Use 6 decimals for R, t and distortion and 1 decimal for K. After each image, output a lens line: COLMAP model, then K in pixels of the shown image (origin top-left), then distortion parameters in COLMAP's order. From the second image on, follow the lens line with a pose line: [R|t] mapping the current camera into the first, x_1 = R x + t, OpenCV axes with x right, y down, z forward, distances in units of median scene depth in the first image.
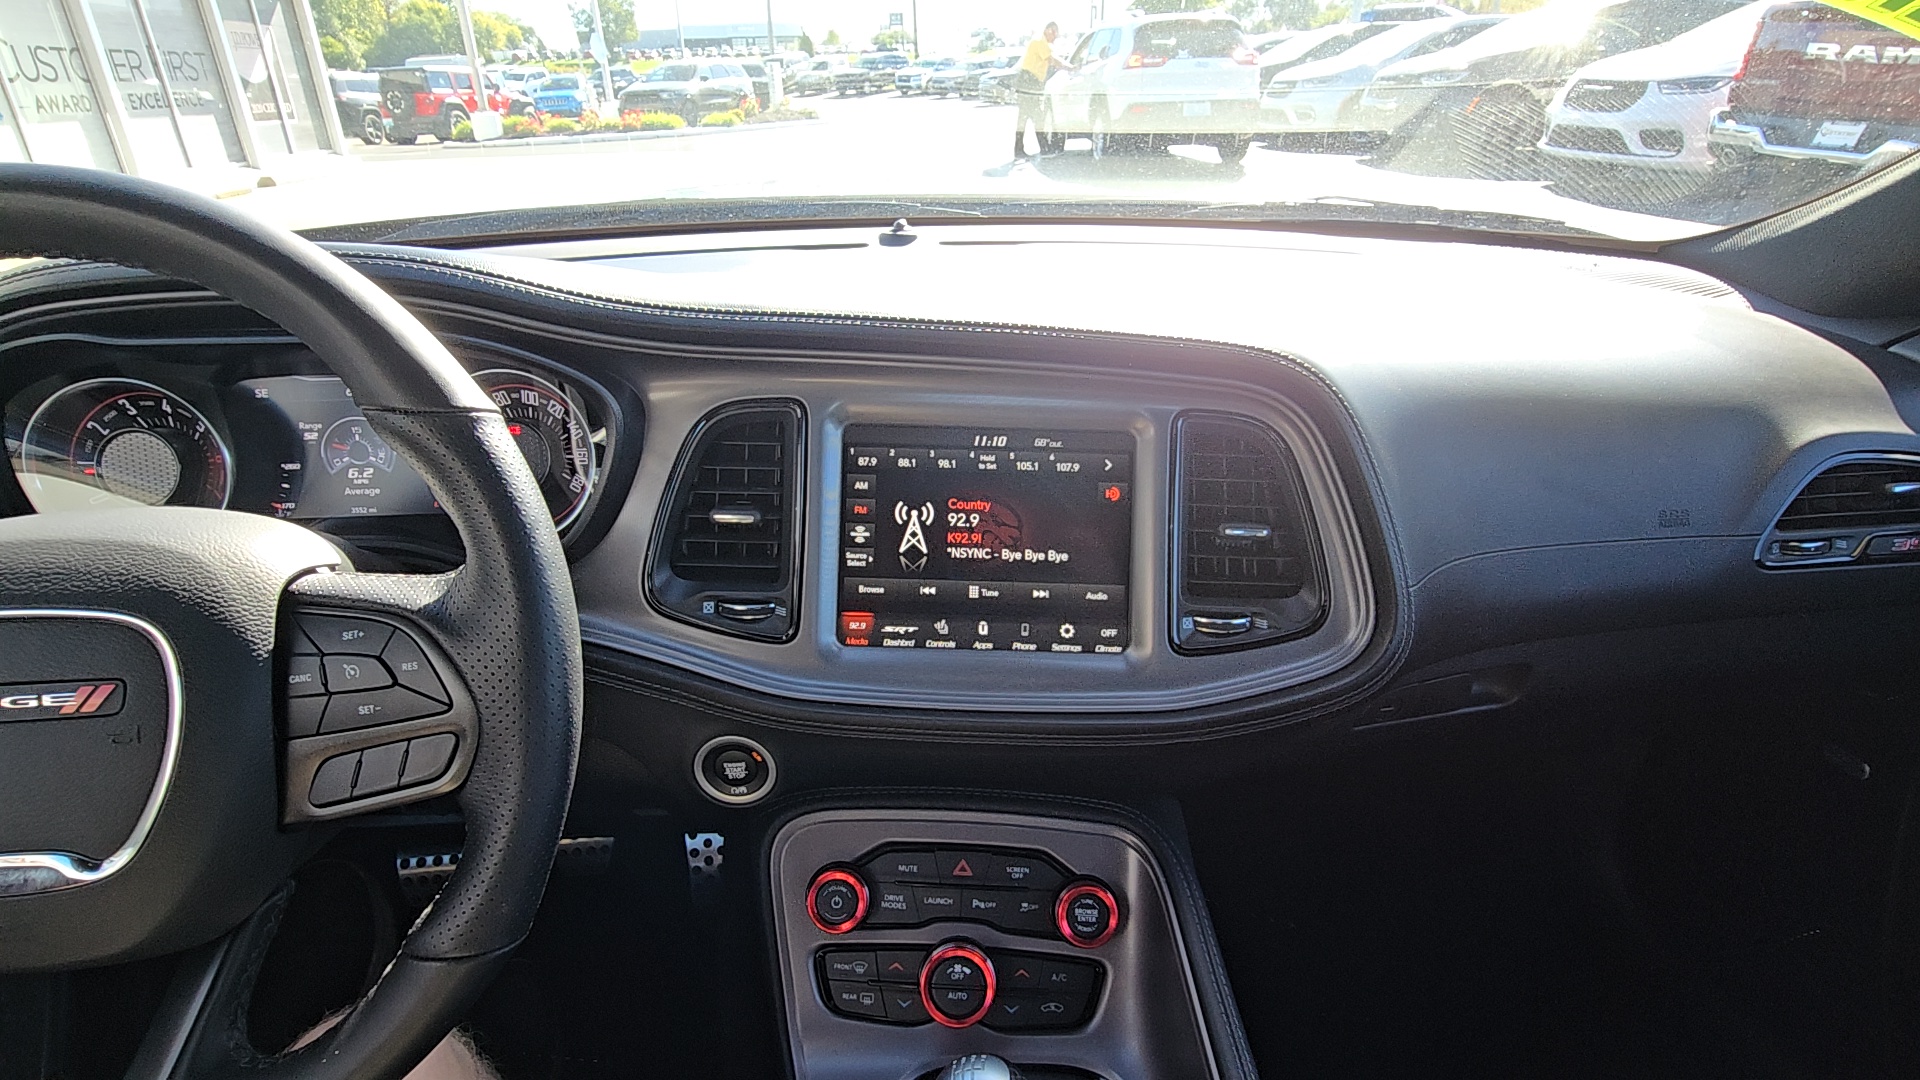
lens RADIAL K [[972.1, 0, 950.4], [0, 972.1, 545.6], [0, 0, 1]] dist [-0.004278, -0.001190]
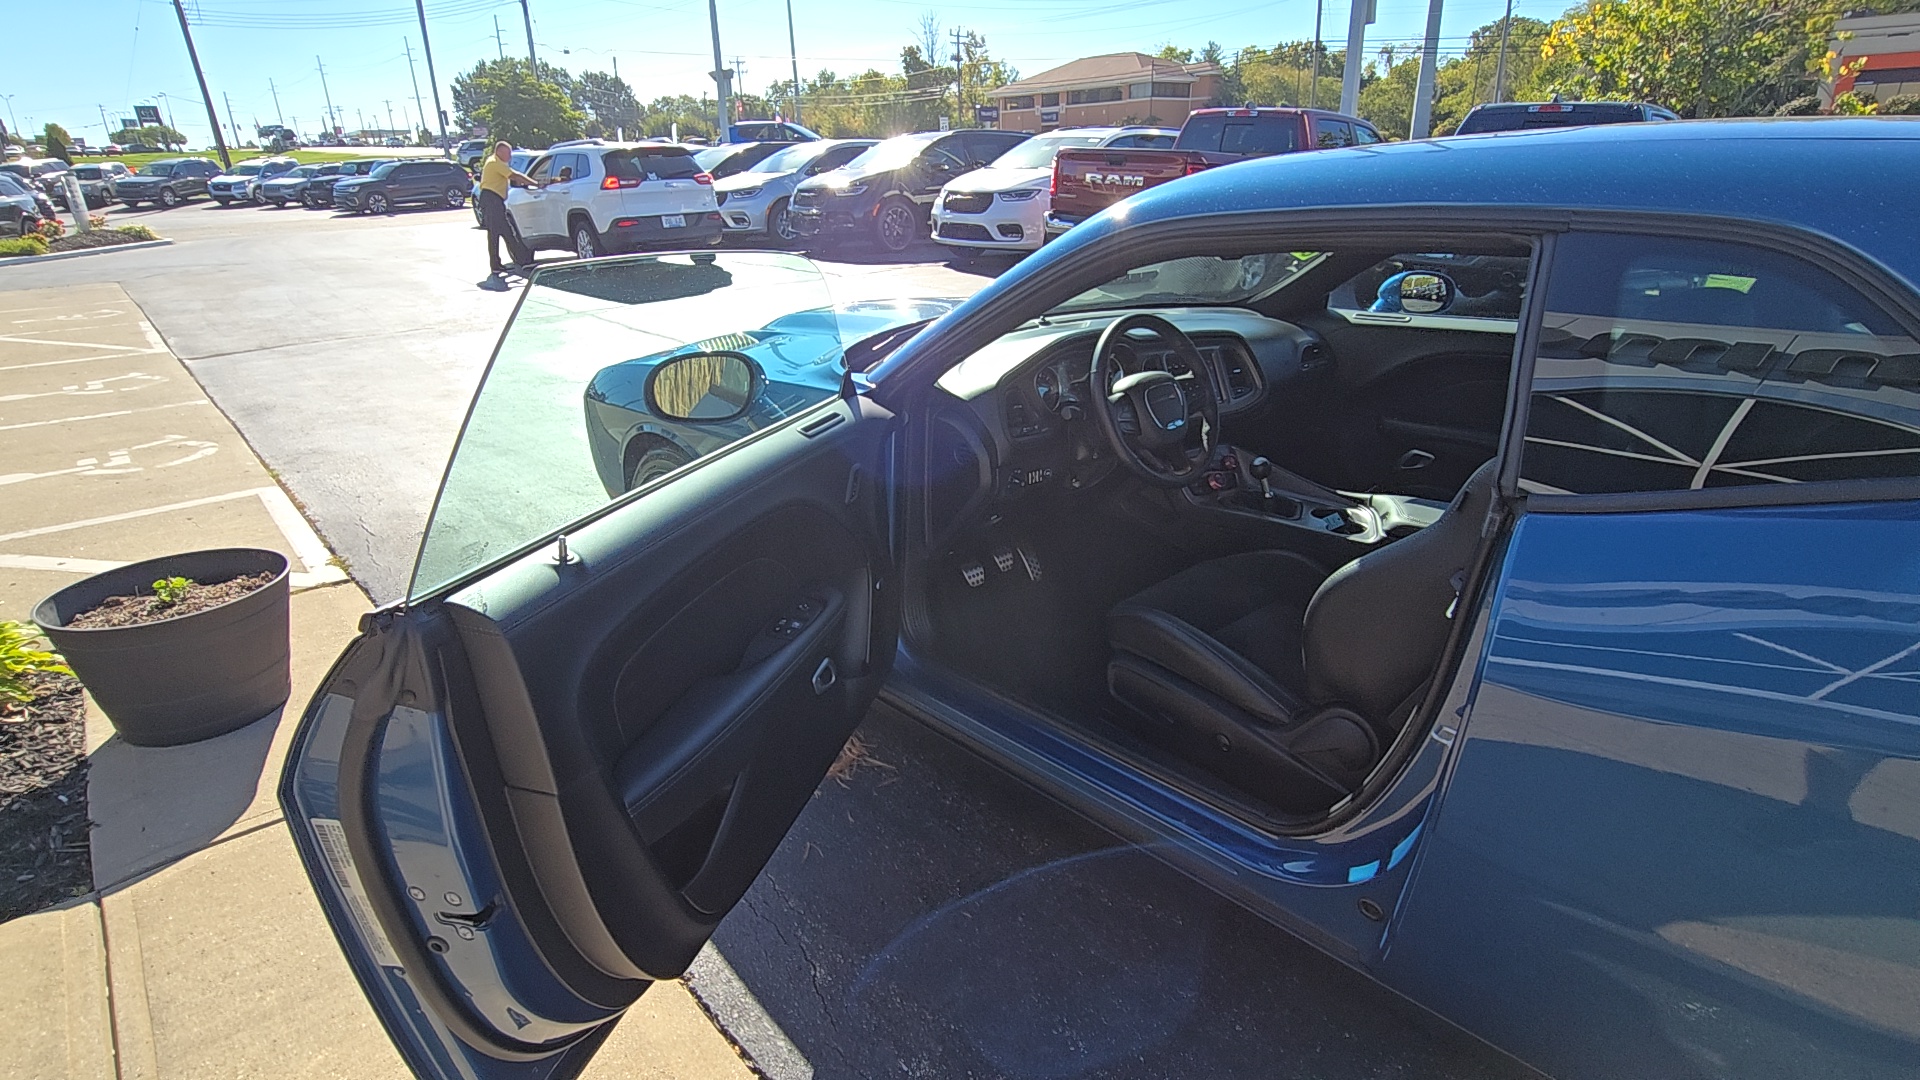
lens RADIAL K [[960.0, 0, 952.7], [0, 960.0, 548.3], [0, 0, 1]] dist [-0.000978, 0.001030]
pose [[0.817330, -0.223087, 0.531229, -0.078329], [0.262894, 0.964825, 0.000695, 0.009739], [-0.512698, 0.139089, 0.847228, -0.046815]]
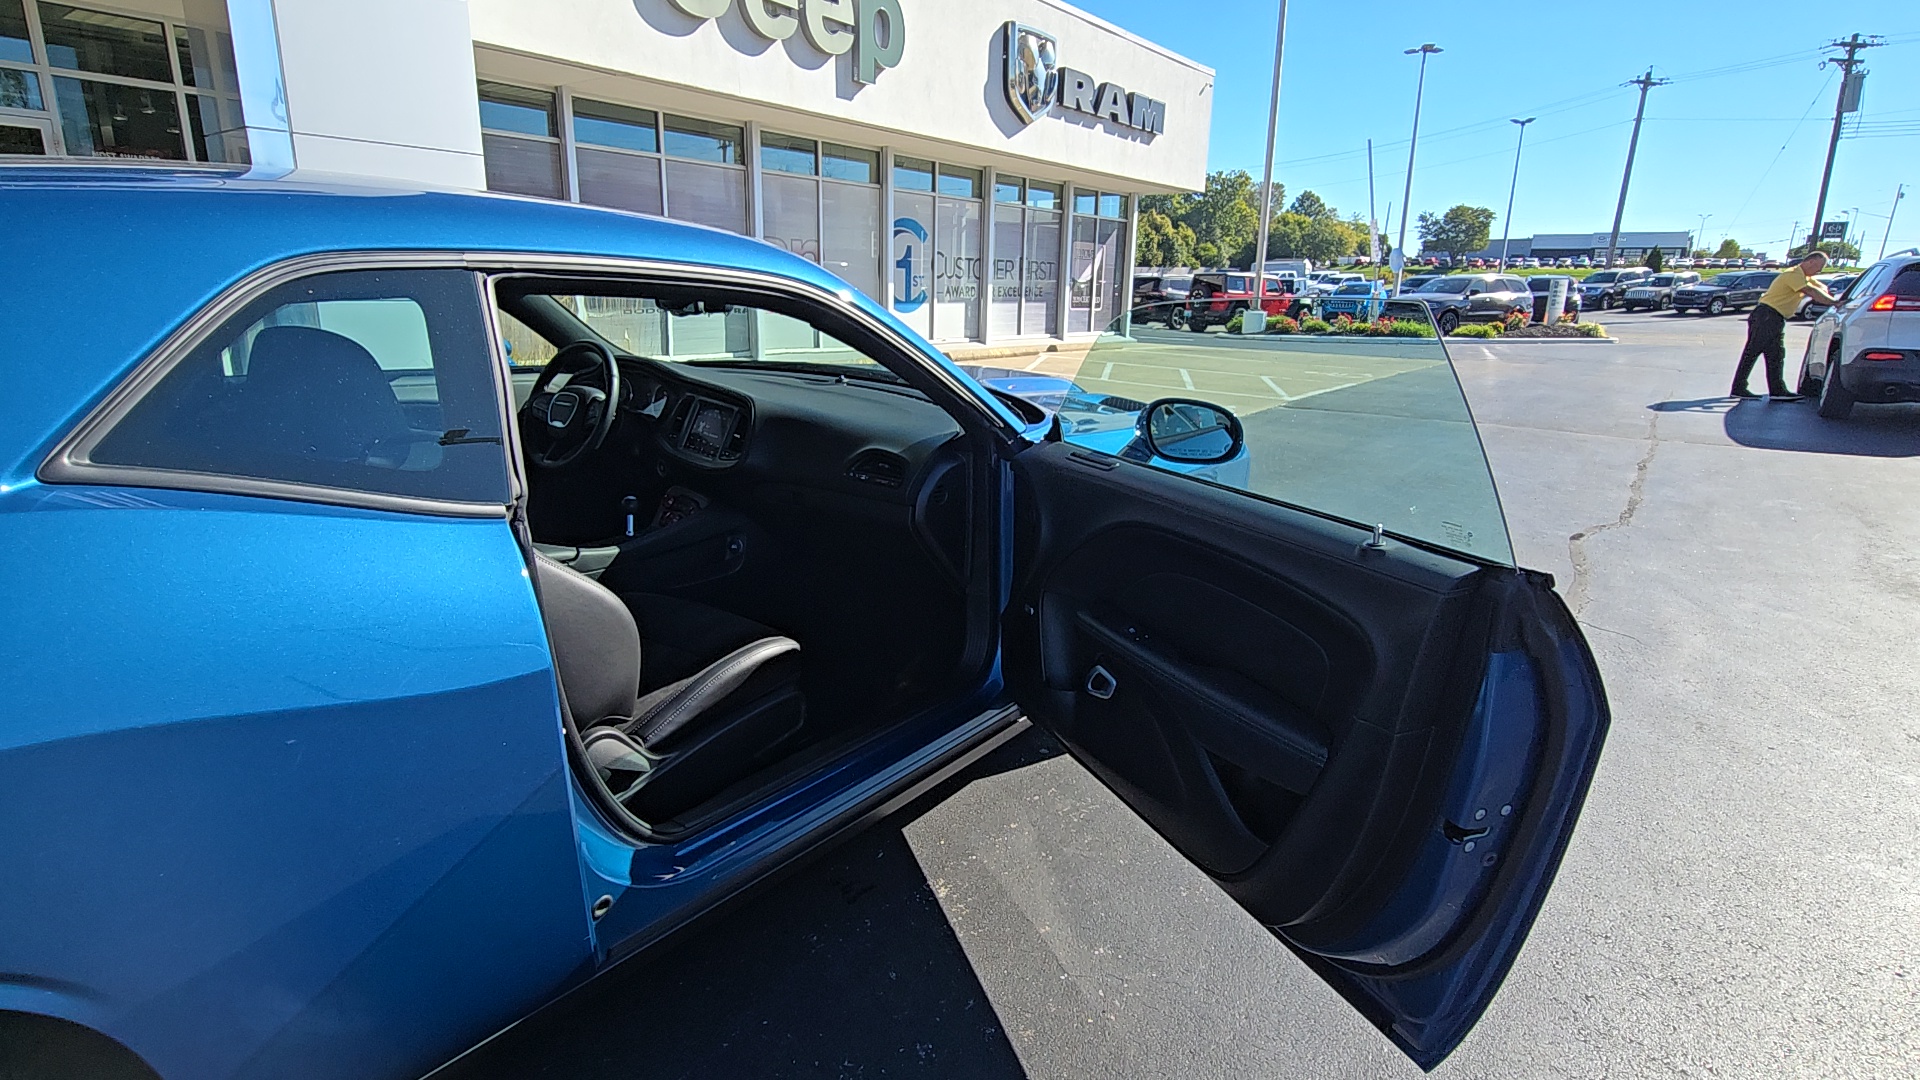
lens RADIAL K [[970.3, 0, 952.8], [0, 970.3, 544.3], [0, 0, 1]] dist [0.002120, -0.000762]
pose [[0.715539, 0.216679, -0.664119, 0.095528], [-0.333590, 0.941266, -0.052315, 0.008139], [0.613776, 0.258977, 0.745794, -0.036967]]
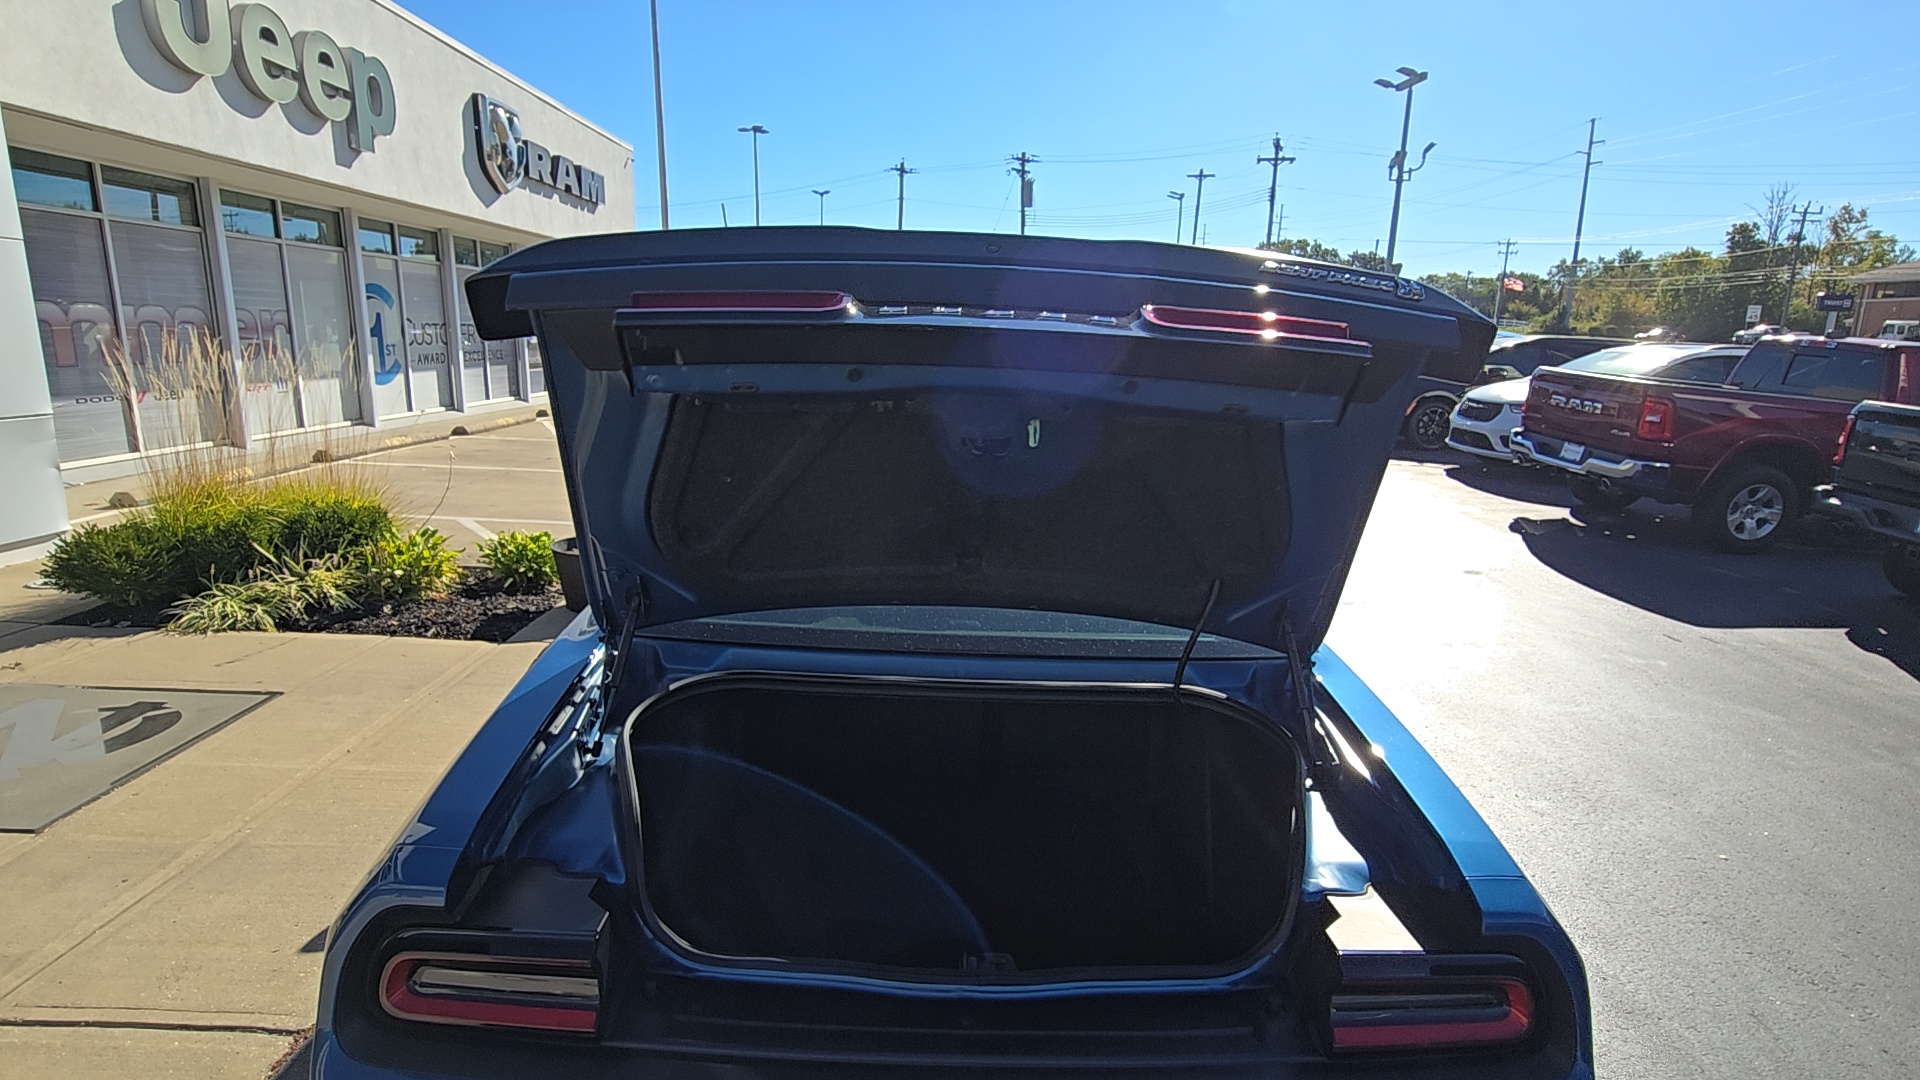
lens RADIAL K [[973.7, 0, 950.6], [0, 973.7, 545.9], [0, 0, 1]] dist [0.003611, -0.001003]
pose [[0.993452, 0.062830, -0.095424, 0.018547], [-0.082855, 0.971272, -0.223083, 0.039954], [0.078666, 0.229528, 0.970118, -0.143251]]
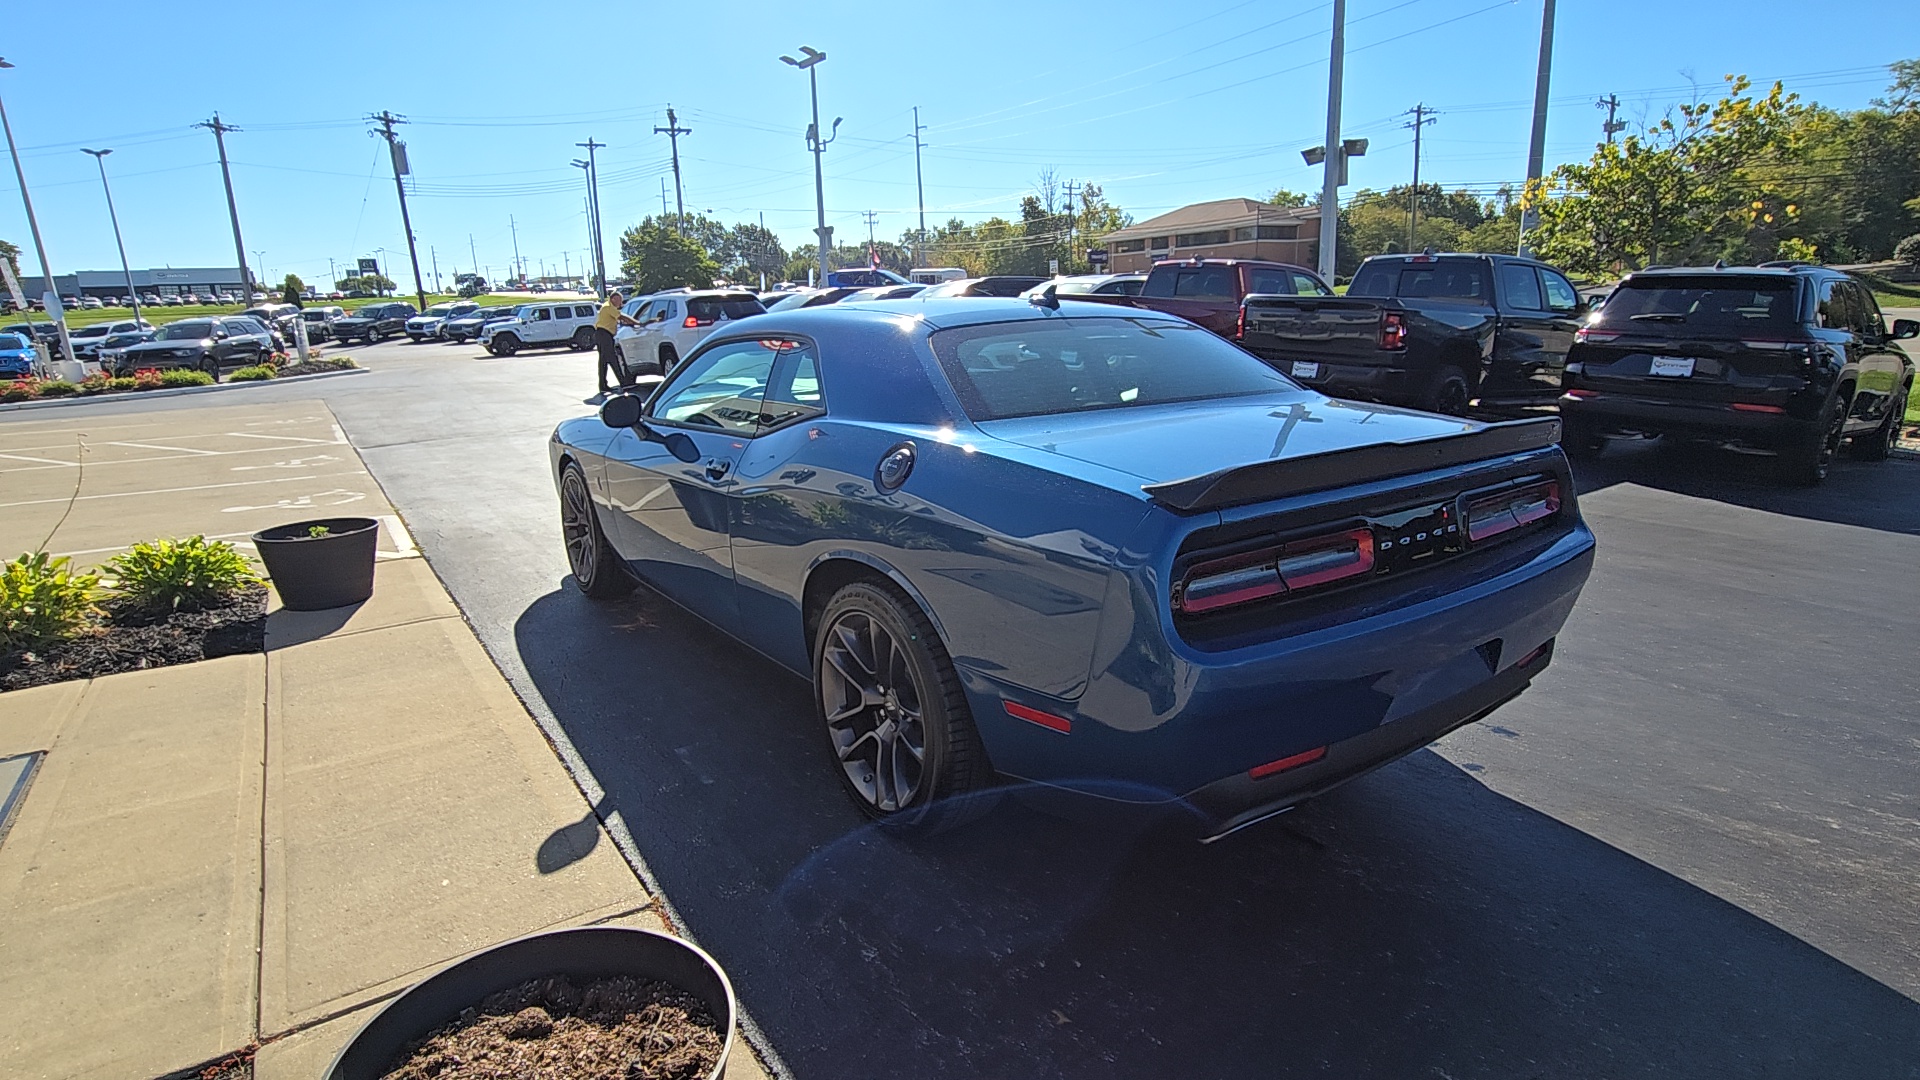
lens RADIAL K [[967.5, 0, 956.1], [0, 967.5, 550.5], [0, 0, 1]] dist [0.000923, -0.001750]
pose [[0.882997, -0.131538, 0.450572, -0.066971], [0.222065, 0.962775, -0.154117, 0.058110], [-0.413527, 0.236141, 0.879337, -0.148481]]
